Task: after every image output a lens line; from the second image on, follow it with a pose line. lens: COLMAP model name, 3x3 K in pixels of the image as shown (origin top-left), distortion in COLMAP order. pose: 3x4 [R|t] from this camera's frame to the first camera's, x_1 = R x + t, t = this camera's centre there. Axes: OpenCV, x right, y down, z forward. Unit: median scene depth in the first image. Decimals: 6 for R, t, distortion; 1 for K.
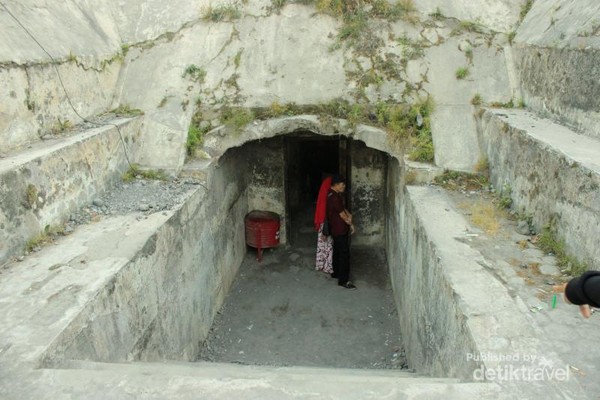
lens RADIAL K [[529.3, 0, 300.0], [0, 529.3, 200.0], [0, 0, 1]] dist [-0.203131, 0.242767]
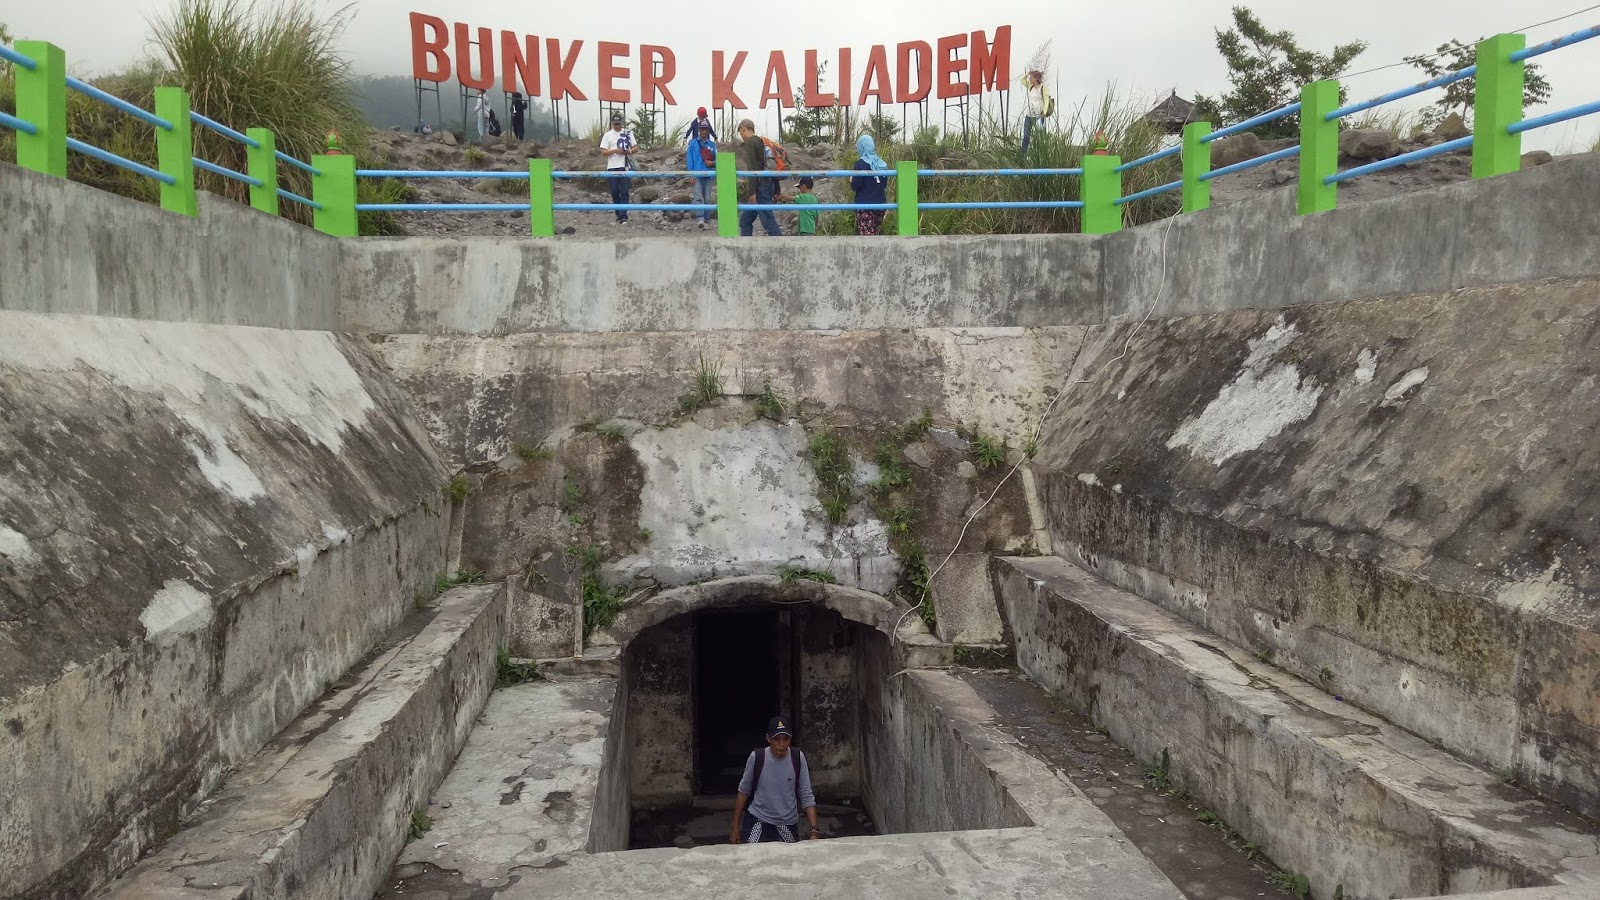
lens RADIAL K [[1289.2, 0, 796.8], [0, 1289.2, 420.5], [0, 0, 1]] dist [0.151912, -0.462819]
pose [[0.982599, -0.005171, 0.185668, -0.247599], [0.053091, 0.965727, -0.254072, 0.077692], [-0.177991, 0.259508, 0.949197, -0.689029]]
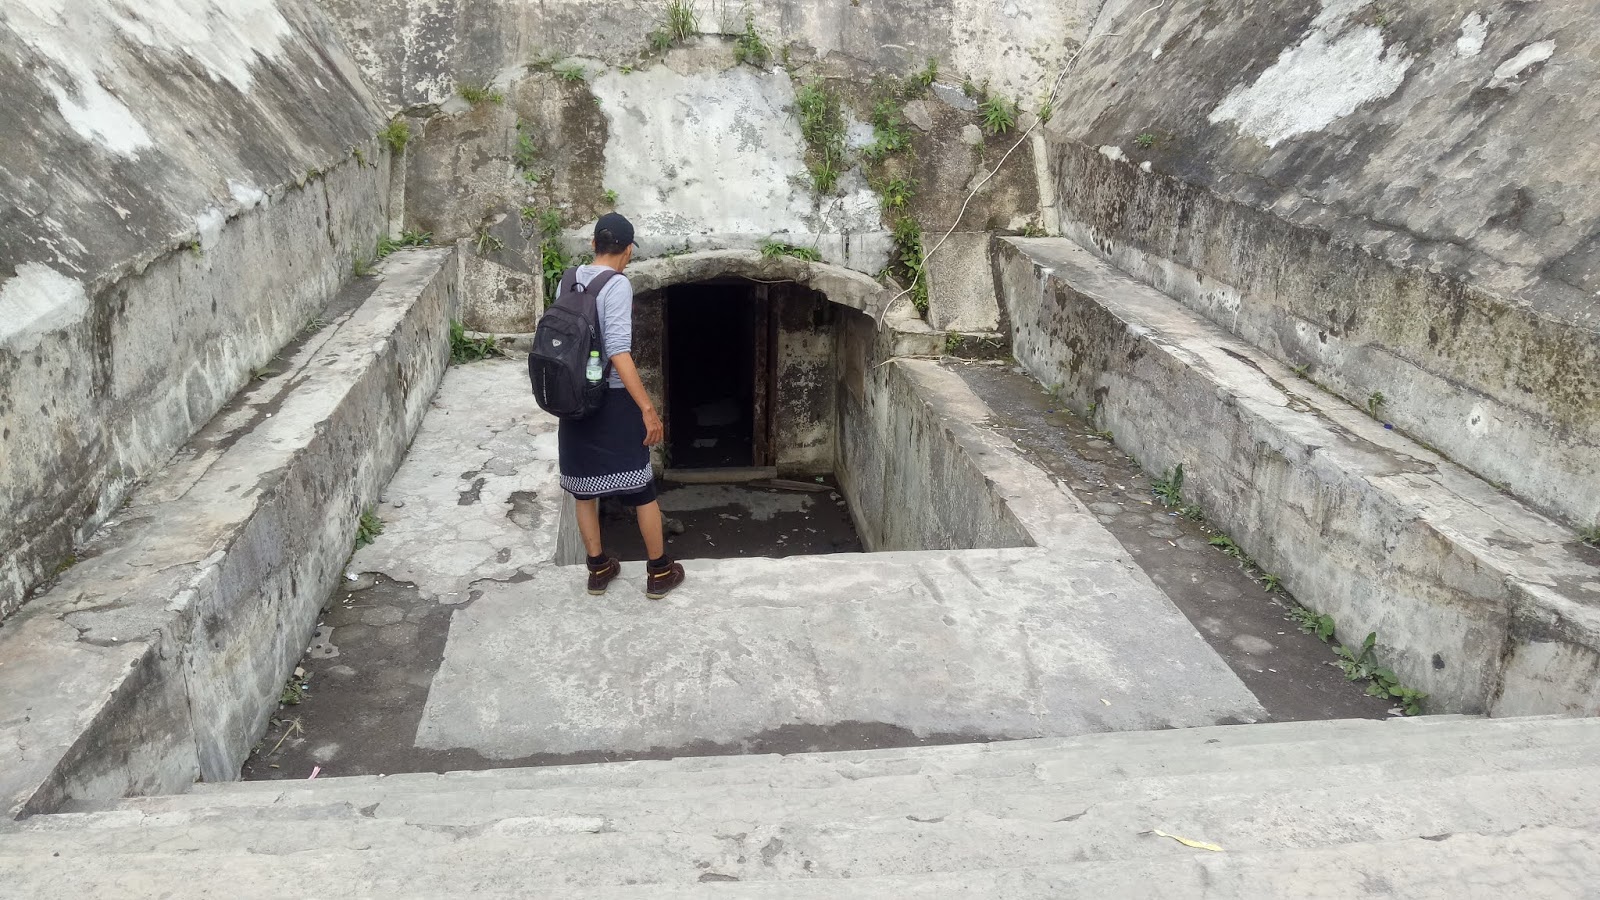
lens RADIAL K [[1283.7, 0, 802.9], [0, 1283.7, 484.6], [0, 0, 1]] dist [0.047846, -0.068901]
pose [[0.976438, -0.036286, 0.212724, -0.241764], [0.022943, 0.997630, 0.064863, 0.021877], [-0.214574, -0.058454, 0.974957, -0.539774]]
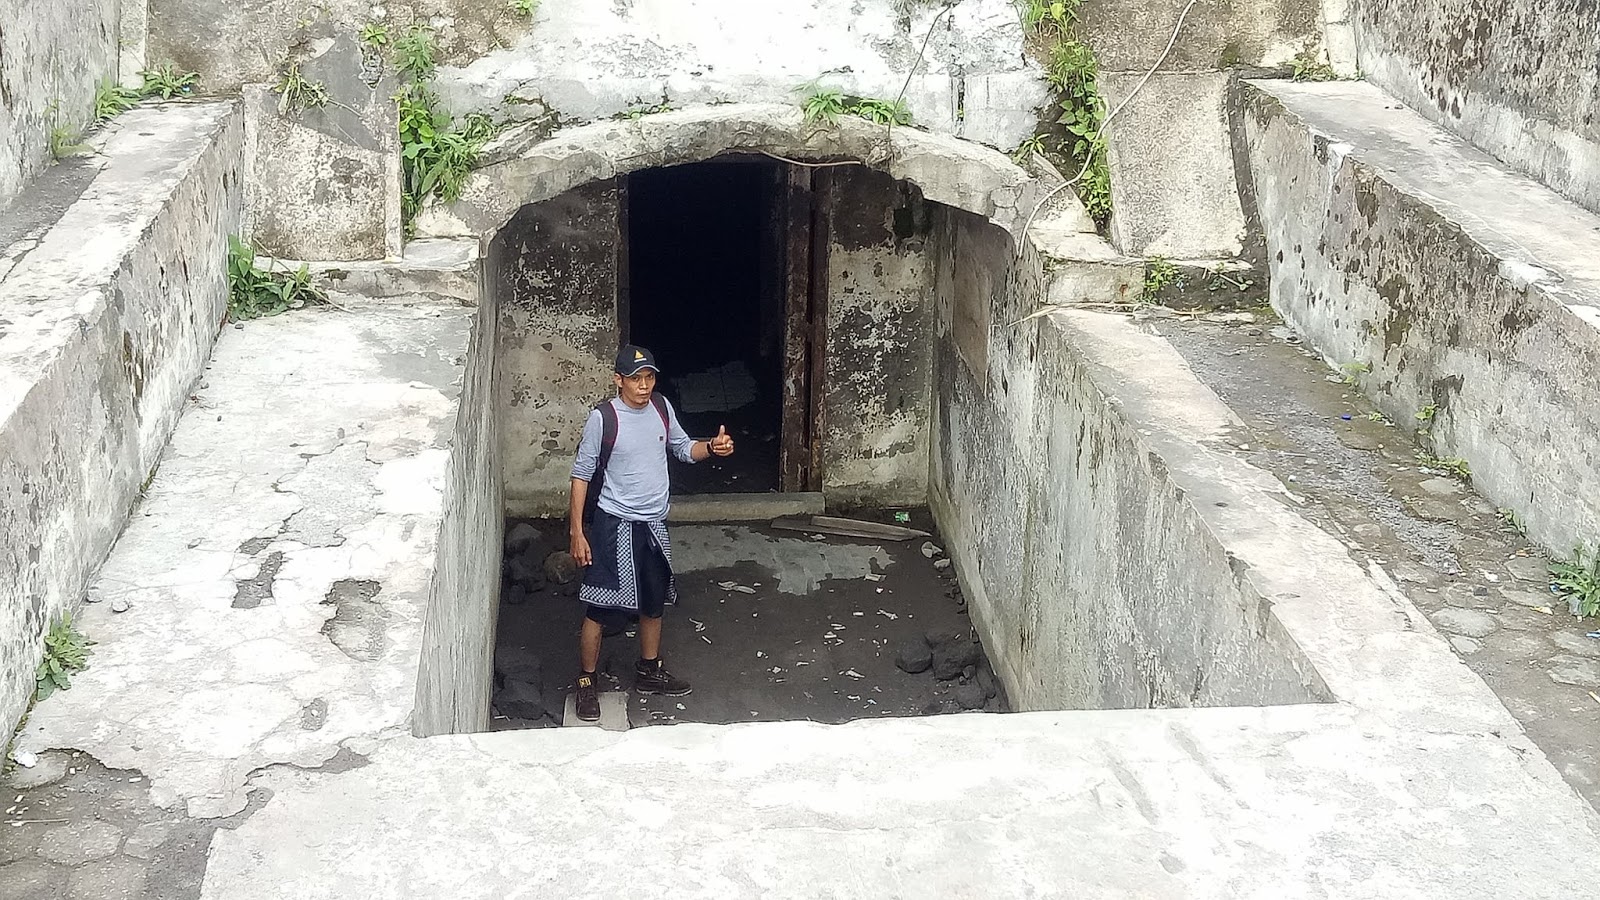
lens RADIAL K [[2220.6, 0, 789.0], [0, 2220.6, 521.7], [0, 0, 1]] dist [0.059954, -0.178942]
pose [[0.982951, -0.032969, 0.180888, -0.230079], [0.017762, 0.996218, 0.085052, -0.013634], [-0.183008, -0.080389, 0.979819, -0.442287]]
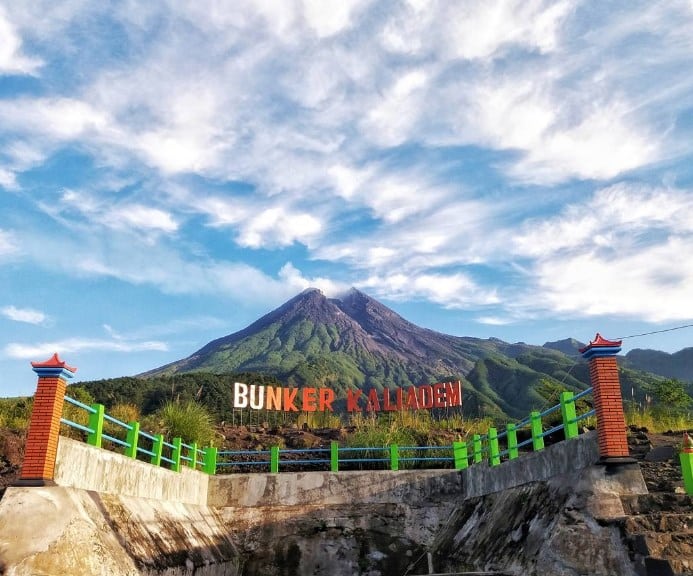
lens RADIAL K [[737.5, 0, 380.7], [0, 737.5, 240.0], [0, 0, 1]] dist [0.013124, 0.008474]
pose [[0.993146, 0.041118, 0.109412, -0.185485], [0.037206, 0.776172, -0.629422, 0.636532], [-0.110803, 0.629179, 0.769322, -2.222251]]
